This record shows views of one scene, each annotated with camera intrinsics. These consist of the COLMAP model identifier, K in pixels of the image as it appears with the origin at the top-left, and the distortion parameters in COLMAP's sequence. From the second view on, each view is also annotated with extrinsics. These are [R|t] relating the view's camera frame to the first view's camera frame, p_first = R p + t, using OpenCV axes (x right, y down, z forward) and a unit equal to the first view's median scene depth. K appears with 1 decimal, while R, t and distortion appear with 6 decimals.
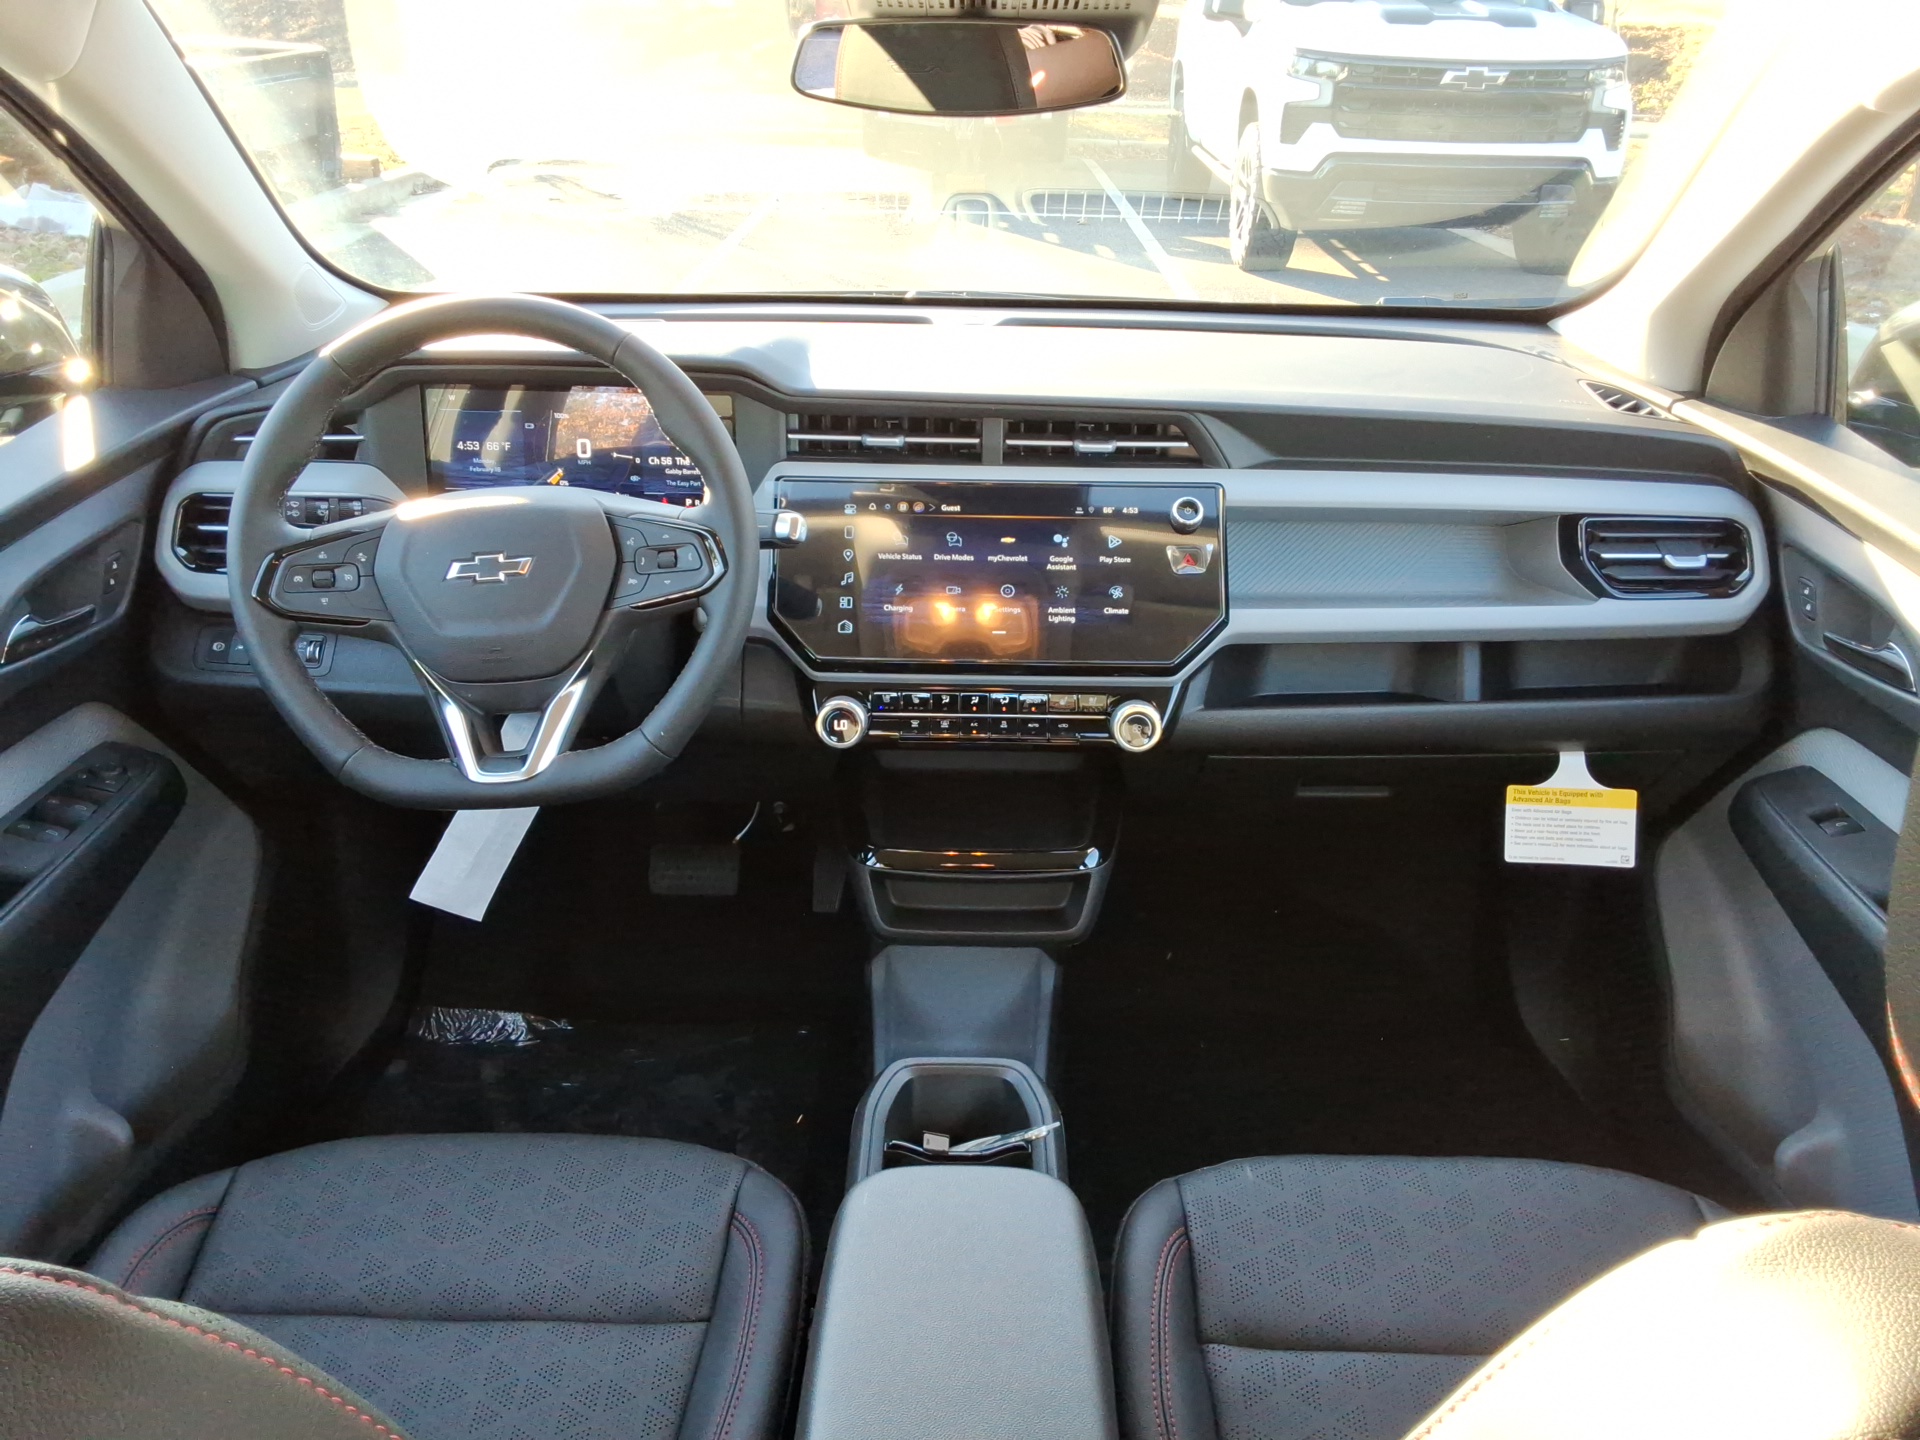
lens RADIAL K [[1528.8, 0, 971.1], [0, 1528.8, 710.8], [0, 0, 1]] dist [0.112049, -0.199546]
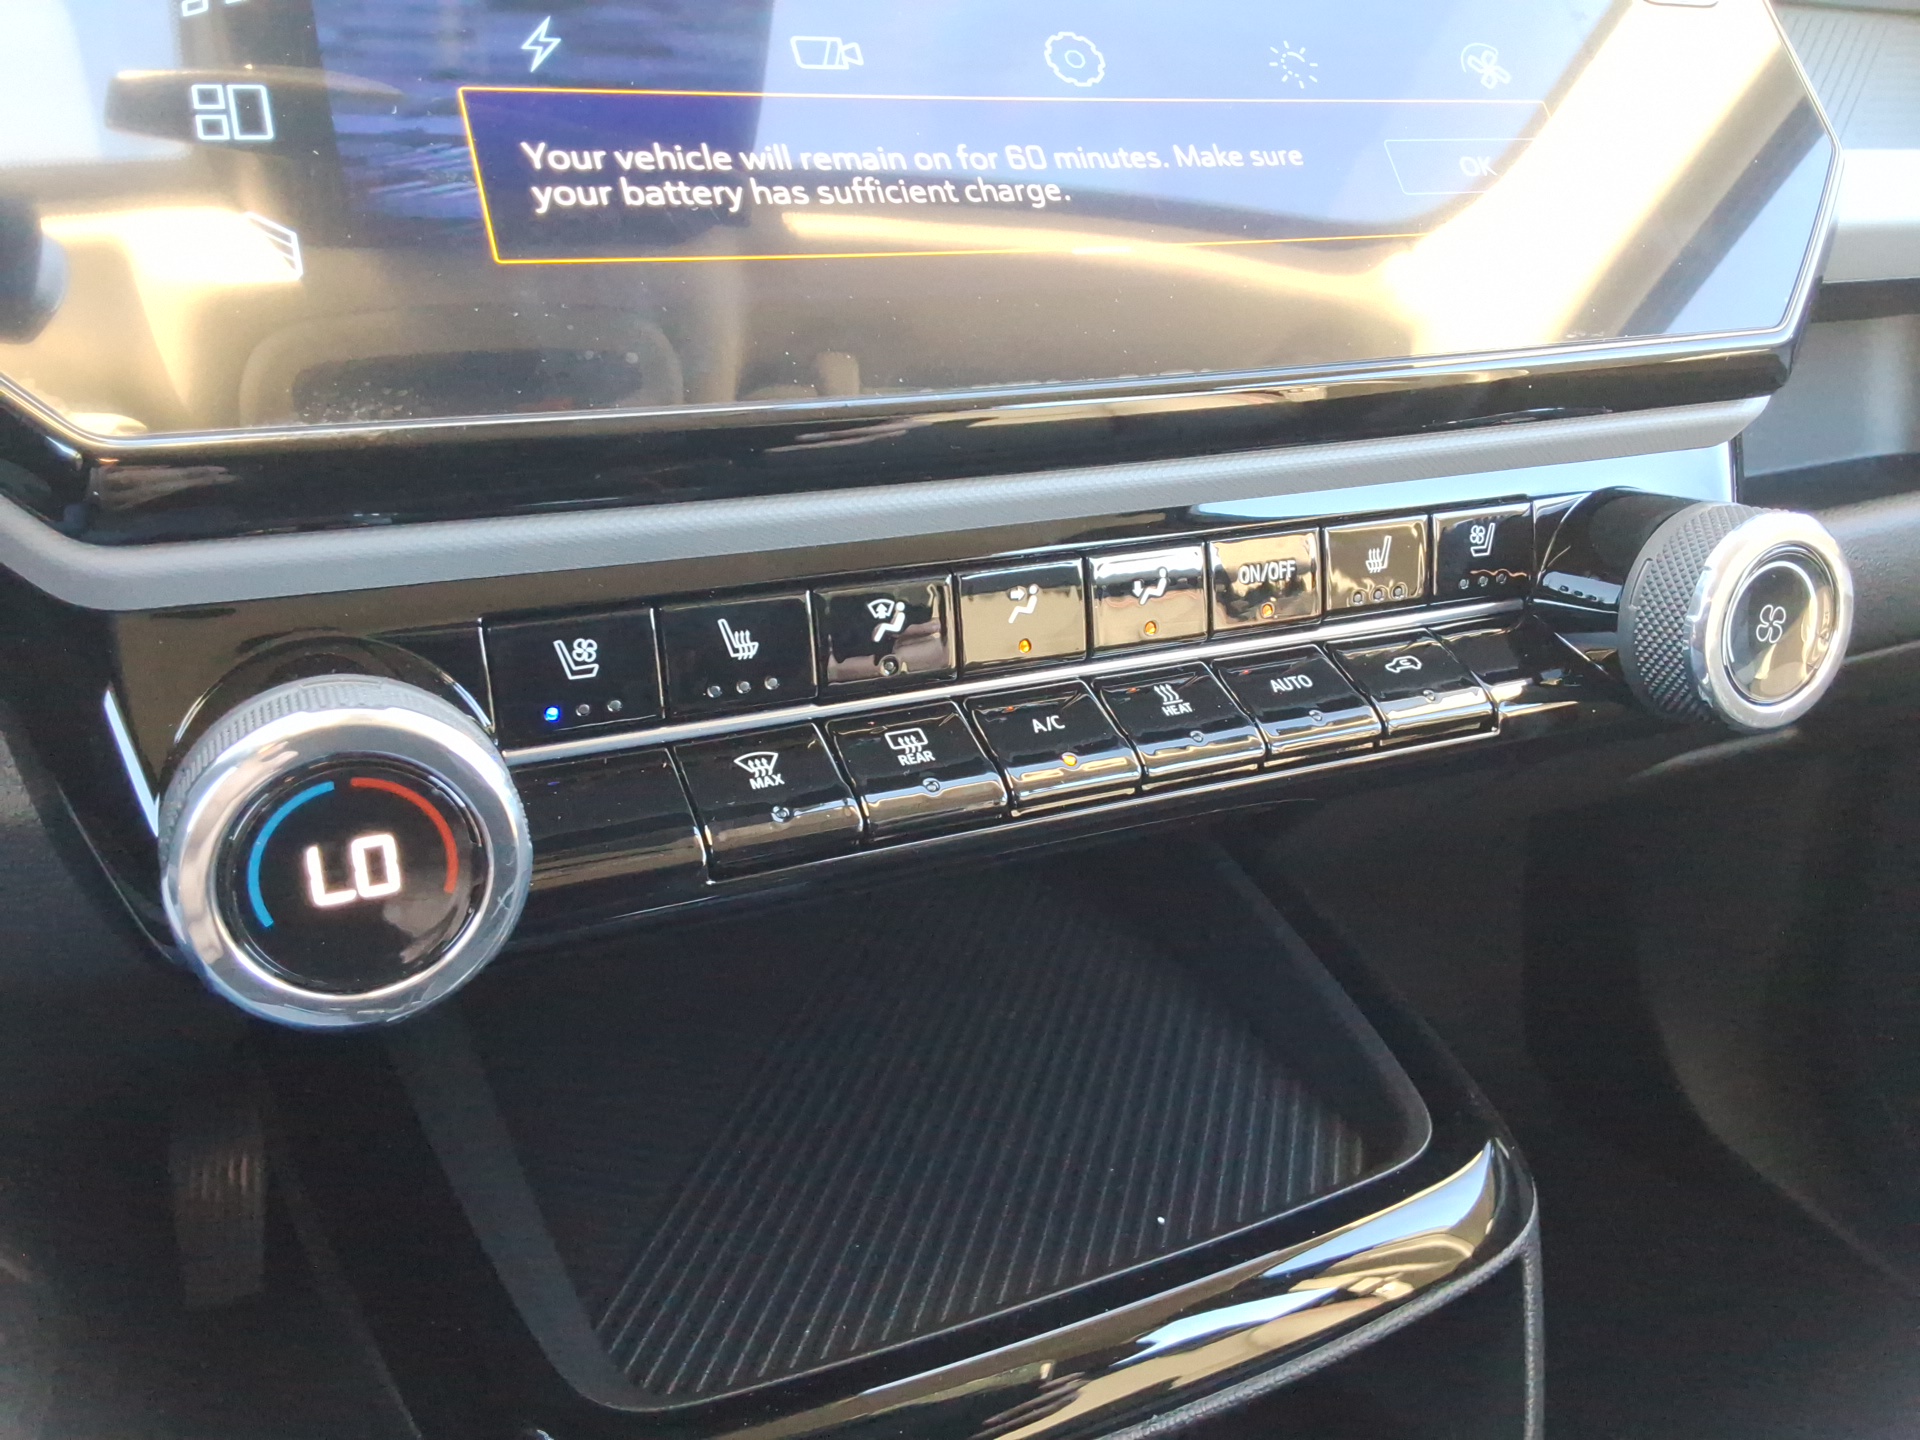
lens RADIAL K [[1571.4, 0, 985.7], [0, 1571.4, 712.1], [0, 0, 1]] dist [0.145016, -0.261706]
pose [[0.910221, -0.158376, 0.382641, -0.081863], [0.146639, 0.987378, 0.059855, -0.005892], [-0.387291, 0.001629, 0.921956, 0.791140]]
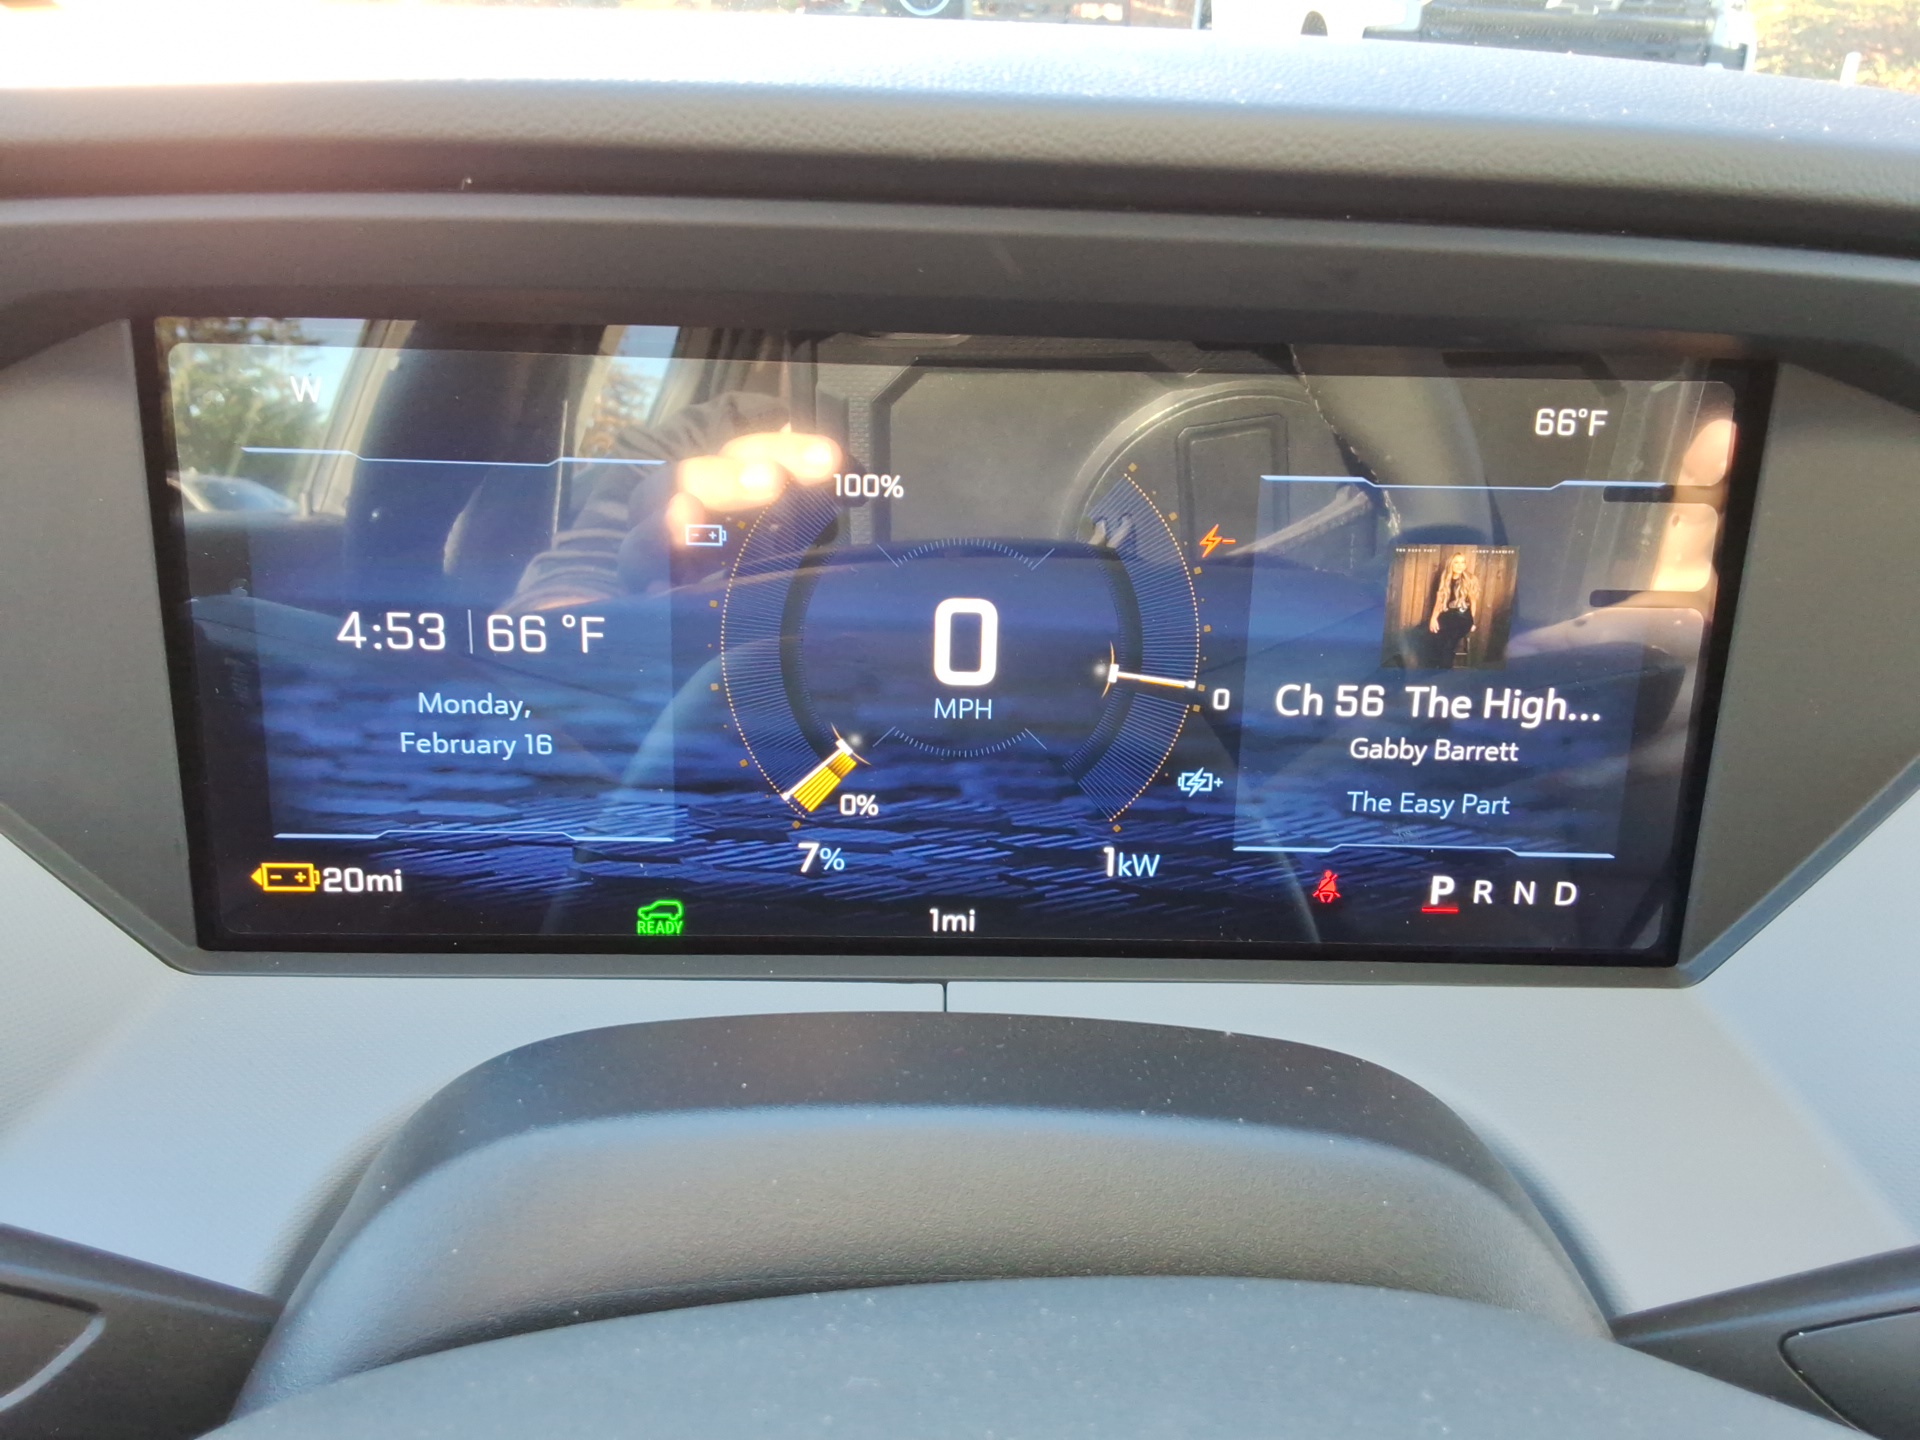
lens RADIAL K [[1594.4, 0, 986.0], [0, 1594.4, 717.3], [0, 0, 1]] dist [0.137570, -0.237669]
pose [[0.999527, 0.003652, 0.030524, -0.265834], [-0.004072, 0.999897, 0.013733, -0.170280], [-0.030470, -0.013851, 0.999440, 0.823071]]
